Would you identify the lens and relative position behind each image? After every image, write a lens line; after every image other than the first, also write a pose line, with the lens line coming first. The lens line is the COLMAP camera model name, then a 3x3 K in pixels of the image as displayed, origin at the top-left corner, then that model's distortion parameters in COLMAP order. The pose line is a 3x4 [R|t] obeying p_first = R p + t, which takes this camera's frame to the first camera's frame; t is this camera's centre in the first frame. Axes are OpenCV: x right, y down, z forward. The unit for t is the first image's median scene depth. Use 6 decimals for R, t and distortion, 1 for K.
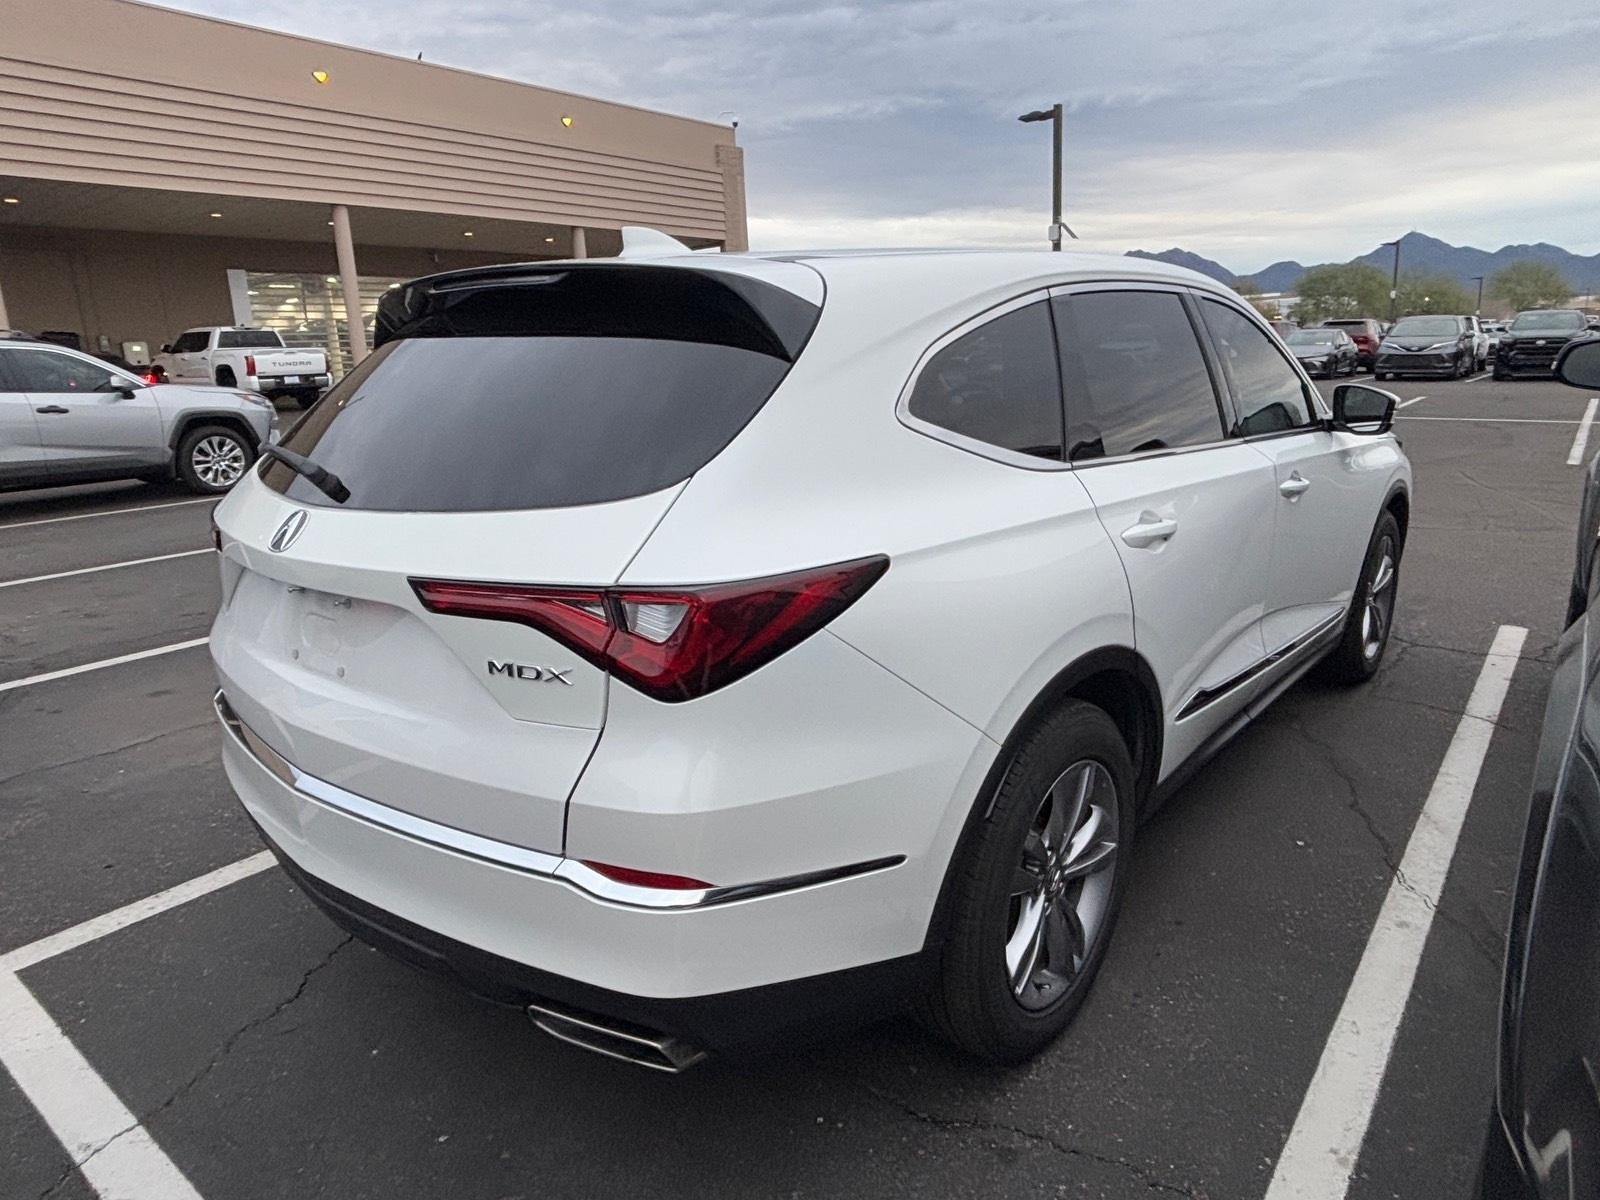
lens RADIAL K [[971.9, 0, 800.0], [0, 971.9, 600.0], [0, 0, 1]] dist [0.005453, 0.001197]
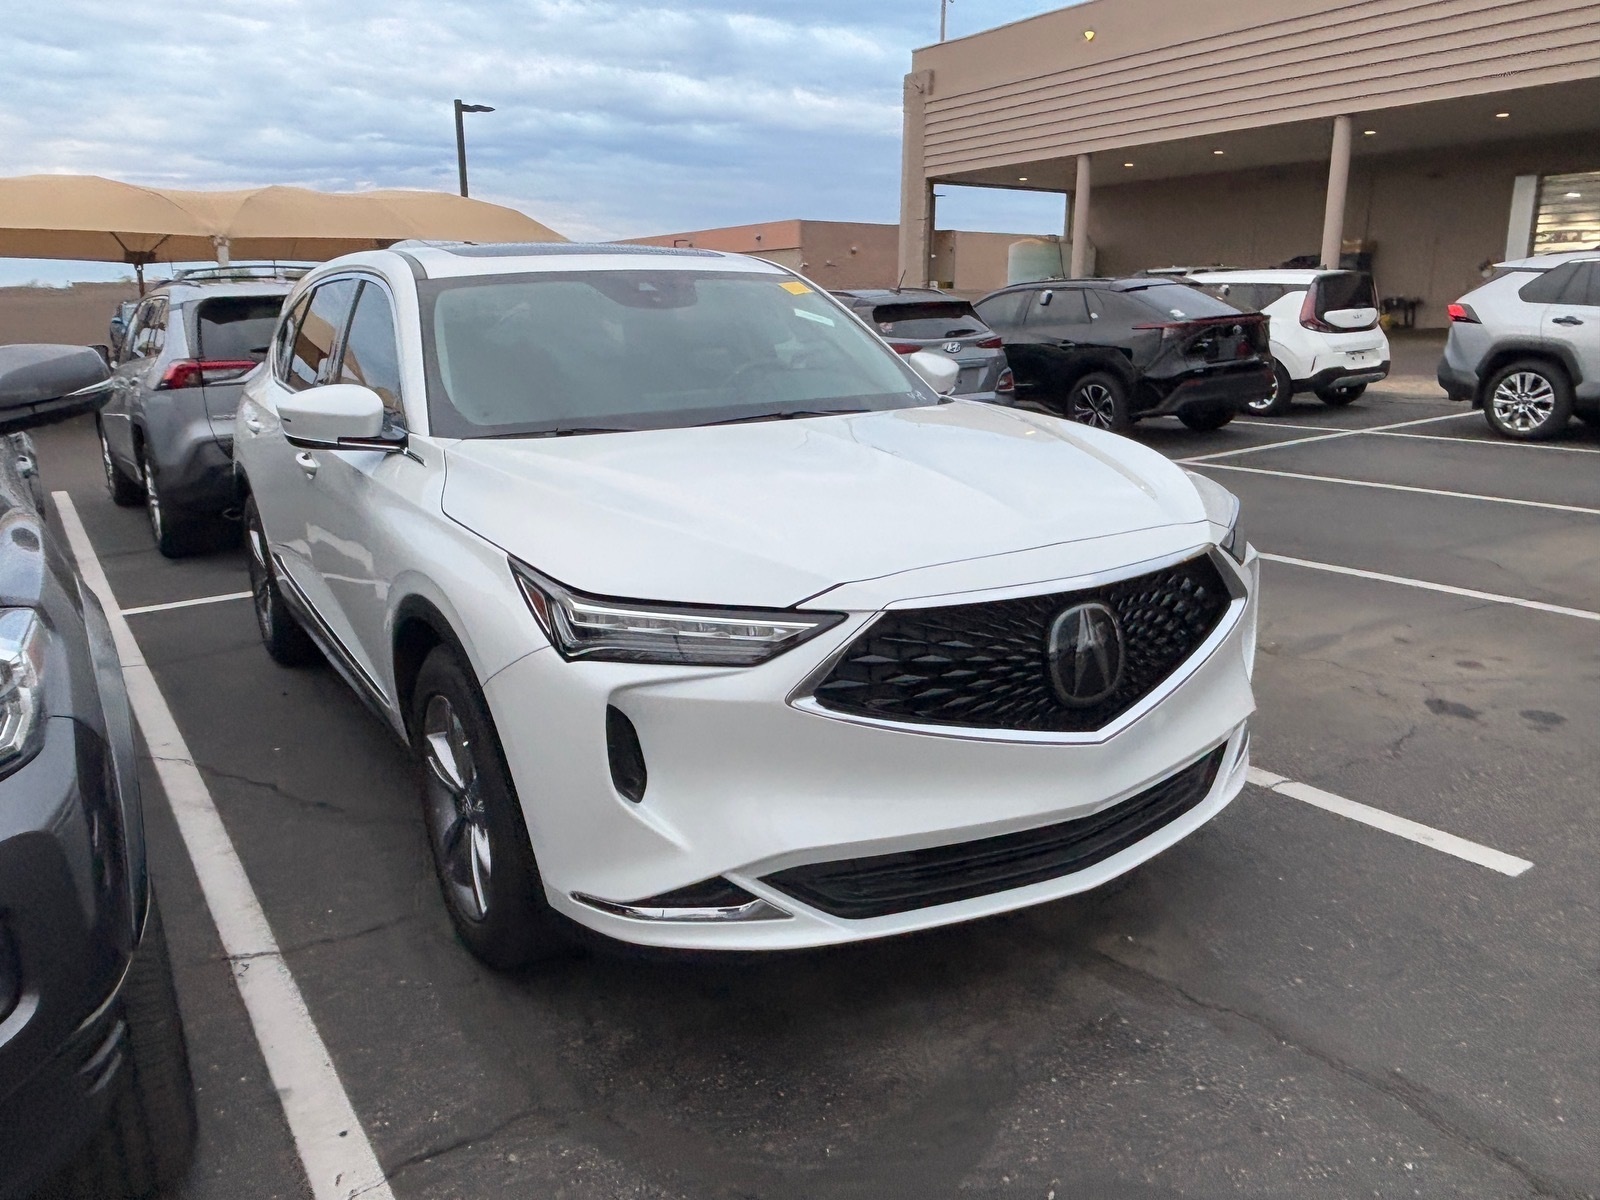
lens RADIAL K [[1182.3, 0, 800.0], [0, 1182.3, 600.0], [0, 0, 1]] dist [-0.007852, -0.003143]
pose [[-0.289055, 0.269477, -0.918602, 0.905696], [-0.213817, 0.917149, 0.336332, -0.300174], [0.933129, 0.293631, -0.207488, 1.046436]]
